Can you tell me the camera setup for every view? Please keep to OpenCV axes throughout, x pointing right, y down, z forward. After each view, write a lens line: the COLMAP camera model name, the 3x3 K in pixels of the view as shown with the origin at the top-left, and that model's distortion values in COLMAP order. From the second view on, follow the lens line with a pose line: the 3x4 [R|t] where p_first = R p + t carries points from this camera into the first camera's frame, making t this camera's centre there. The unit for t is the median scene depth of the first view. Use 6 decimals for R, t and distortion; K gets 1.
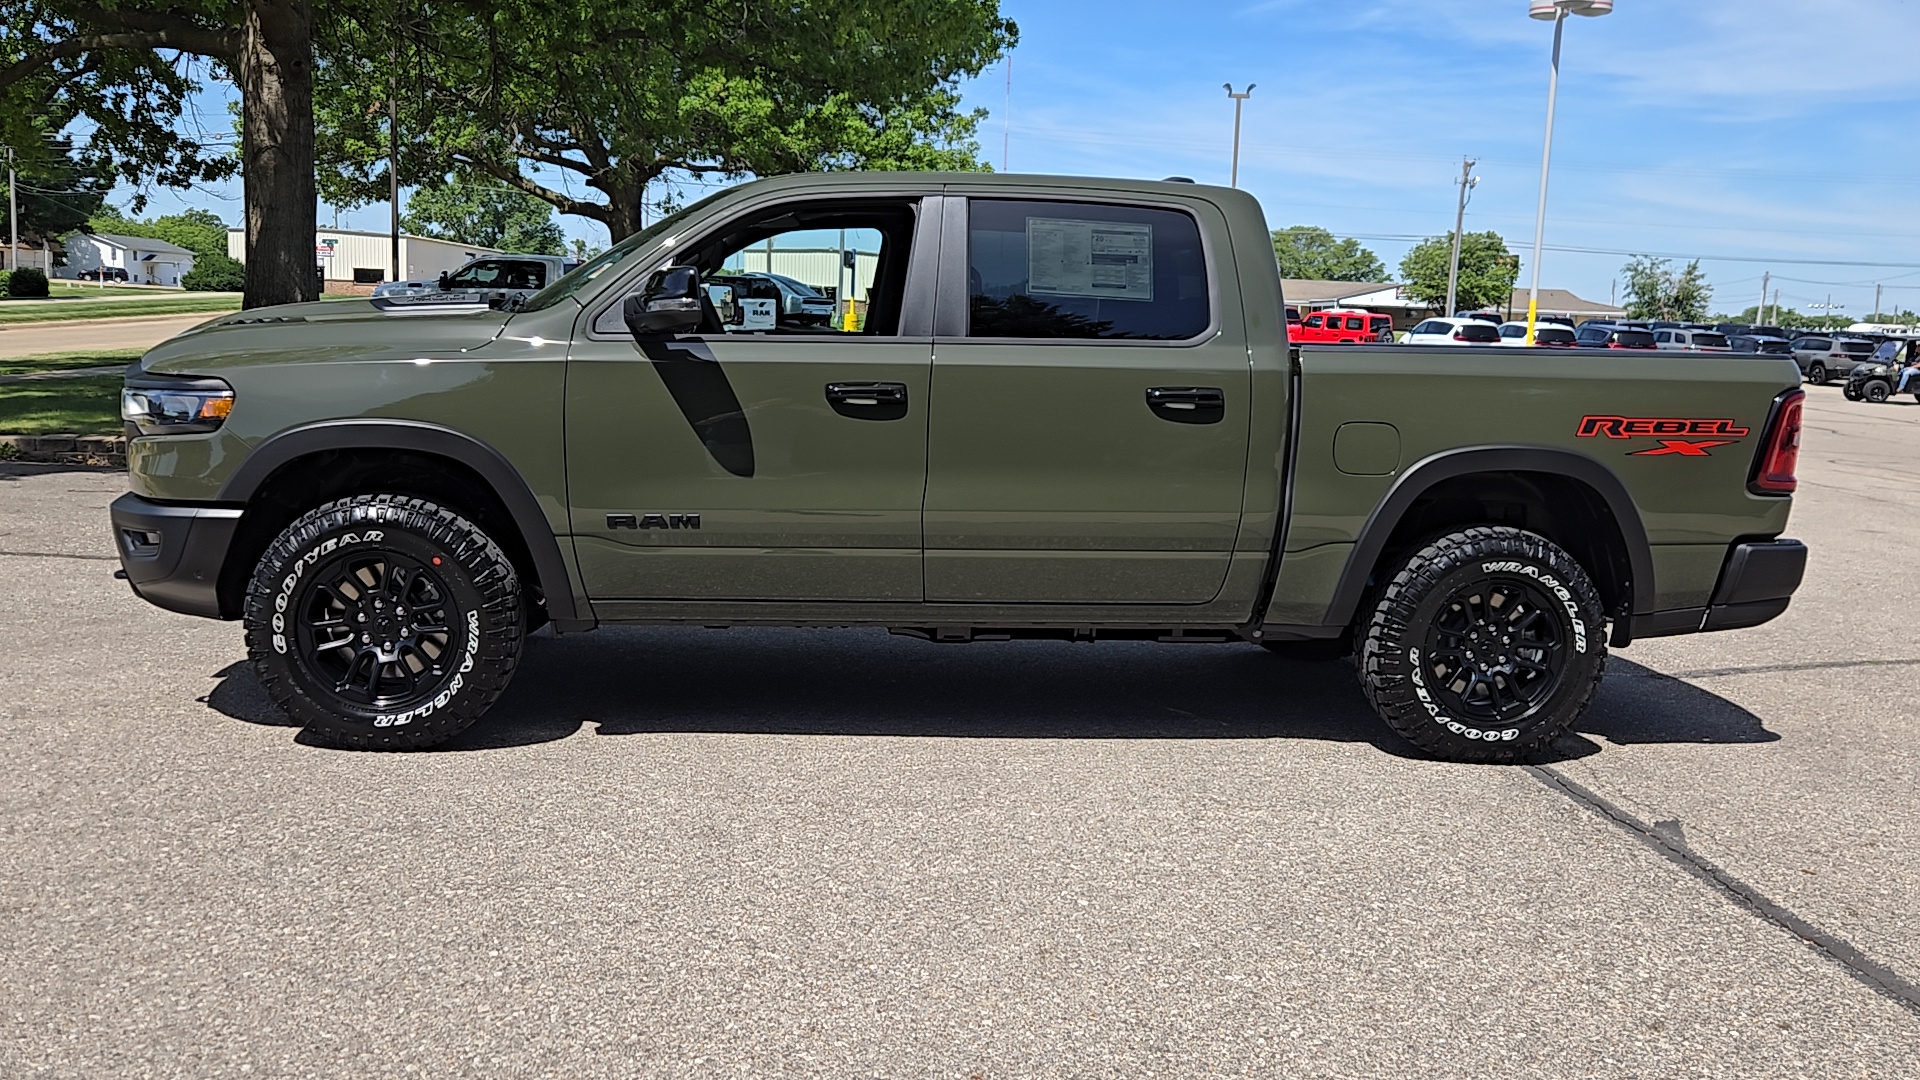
lens RADIAL K [[1603.5, 0, 952.3], [0, 1603.5, 539.5], [0, 0, 1]] dist [0.006603, 0.007900]
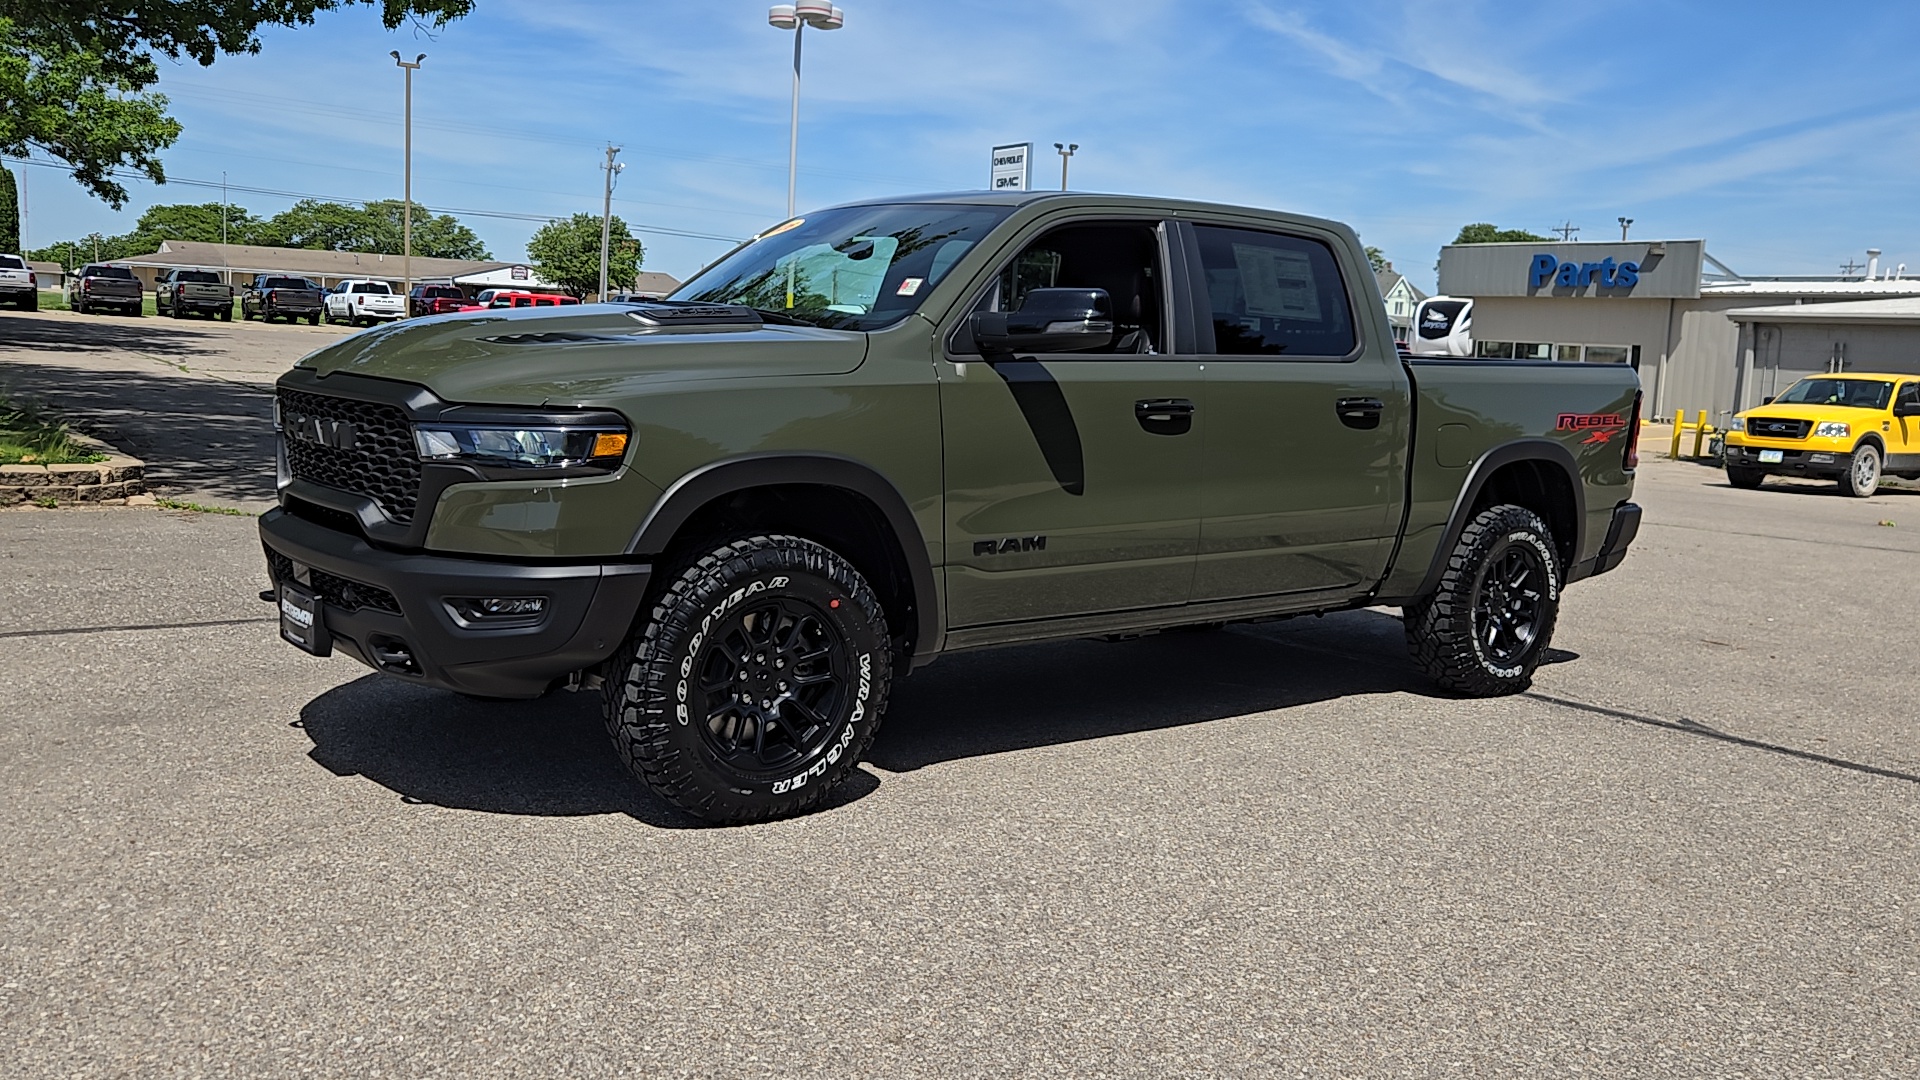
lens RADIAL K [[1603.5, 0, 952.3], [0, 1603.5, 539.5], [0, 0, 1]] dist [0.006603, 0.007900]
pose [[0.847660, -0.064363, 0.526622, -0.698489], [0.057290, 0.997914, 0.029750, -0.043725], [-0.527438, 0.004952, 0.849579, 0.176823]]
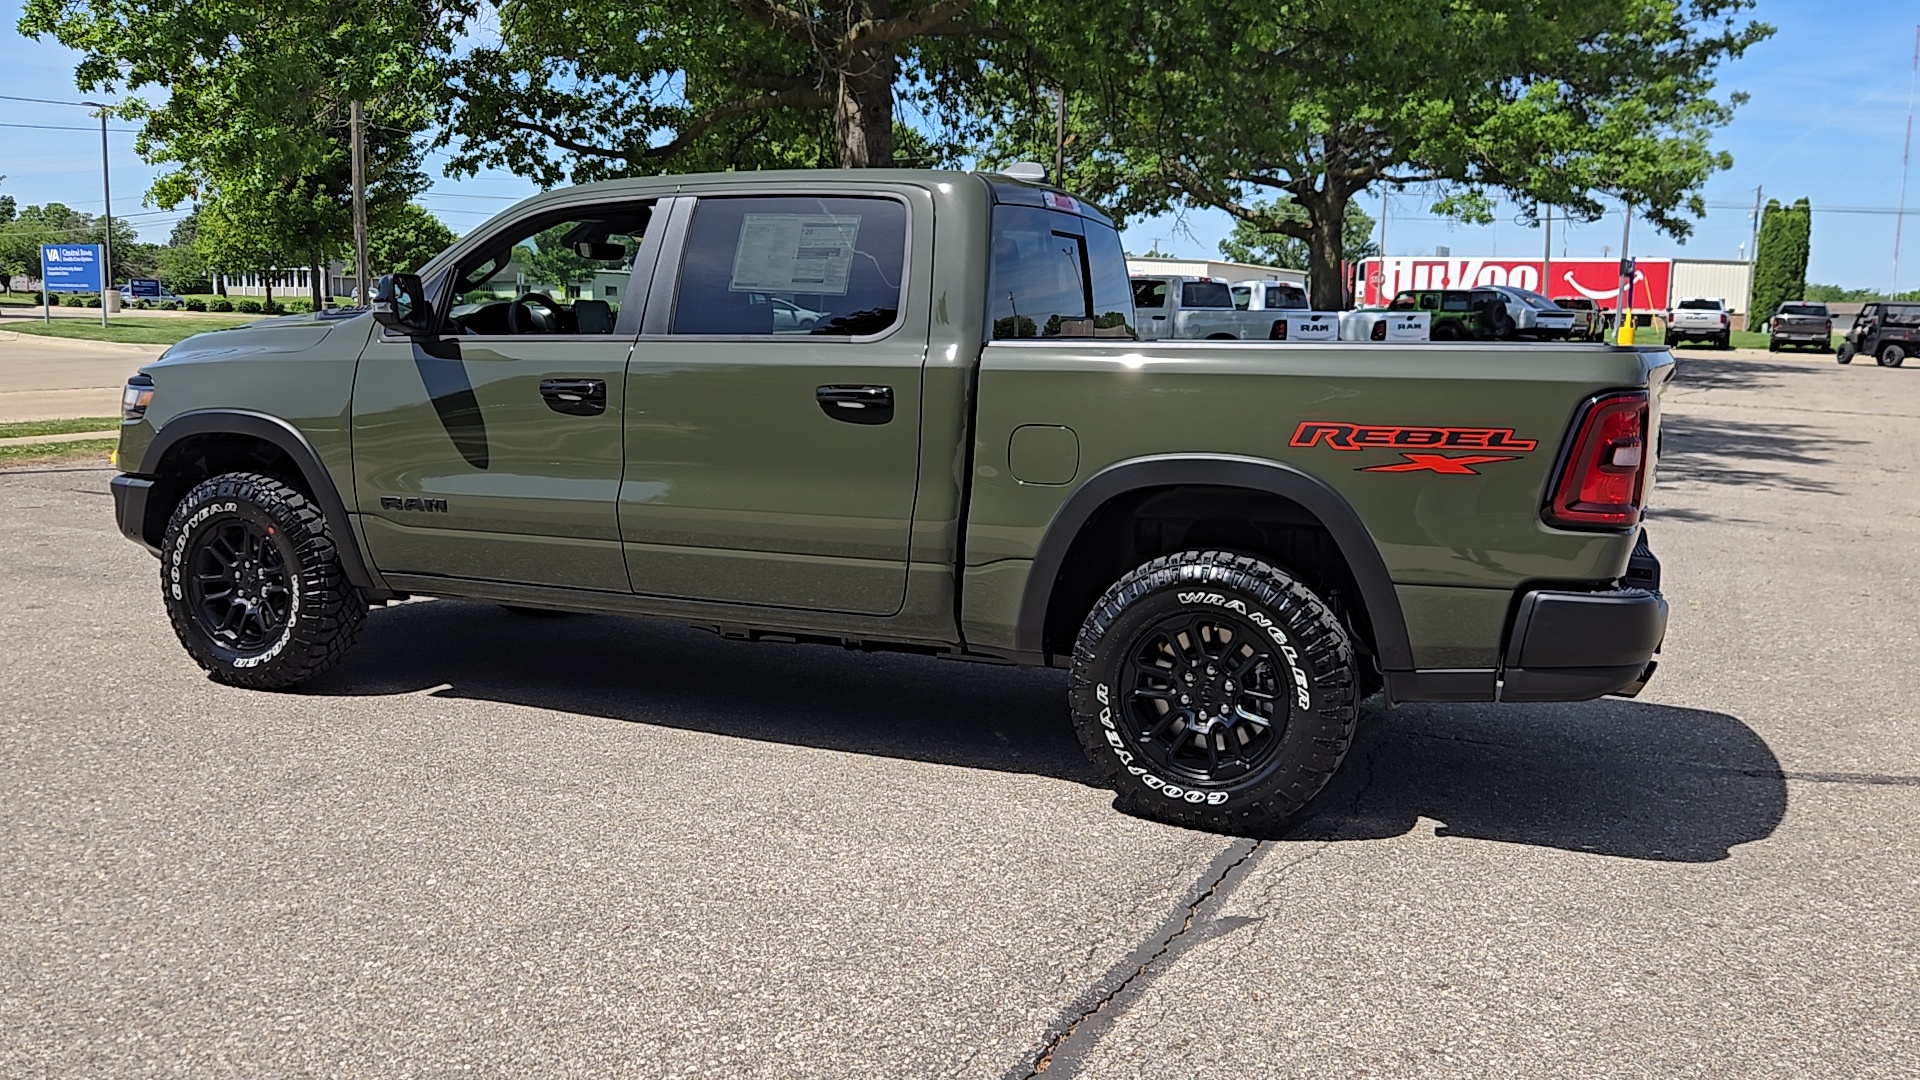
lens RADIAL K [[1611.8, 0, 960.0], [0, 1611.8, 547.6], [0, 0, 1]] dist [0.008096, 0.009818]
pose [[0.873493, 0.050421, -0.484219, 0.653894], [-0.053867, 0.998525, 0.006803, -0.008784], [0.483847, 0.020141, 0.874921, 0.195971]]
